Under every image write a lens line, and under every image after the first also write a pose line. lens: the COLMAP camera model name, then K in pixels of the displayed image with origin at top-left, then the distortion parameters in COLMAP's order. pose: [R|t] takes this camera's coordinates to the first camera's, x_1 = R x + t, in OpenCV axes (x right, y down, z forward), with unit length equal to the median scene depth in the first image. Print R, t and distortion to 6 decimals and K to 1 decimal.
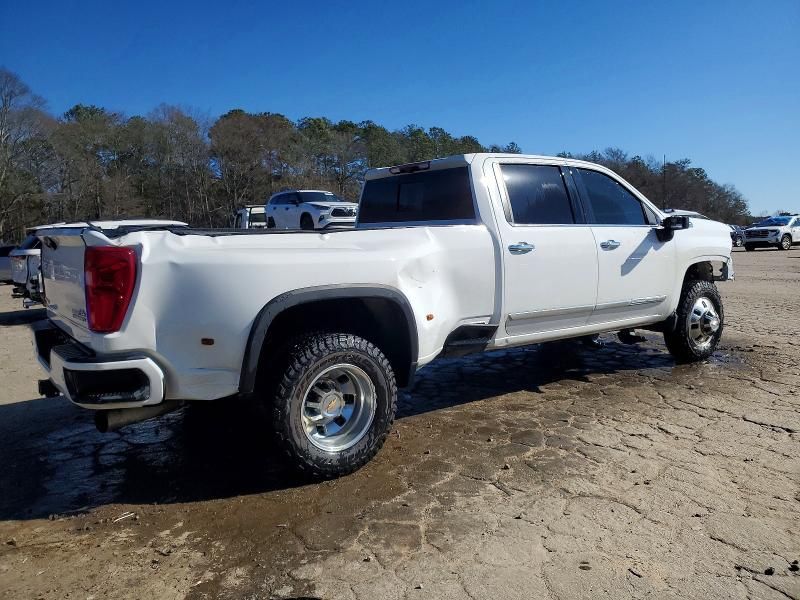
lens RADIAL K [[624.6, 0, 399.6], [0, 624.6, 297.7], [0, 0, 1]] dist [0.035233, -0.009533]
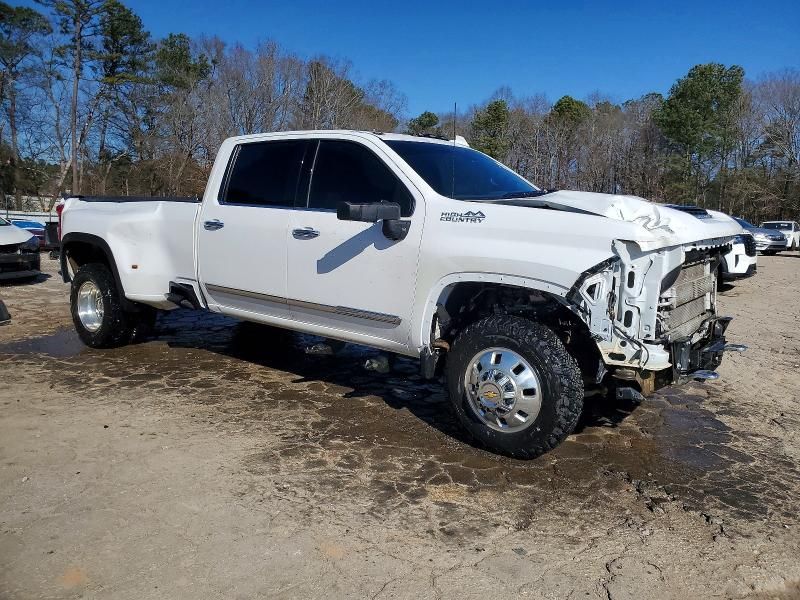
lens RADIAL K [[624.6, 0, 398.8], [0, 624.6, 299.3], [0, 0, 1]] dist [0.035233, -0.009533]
pose [[0.278801, 0.187654, -0.941837, 1.228107], [-0.122157, 0.979686, 0.159035, -0.152821], [0.952548, 0.070713, 0.296061, 0.916277]]
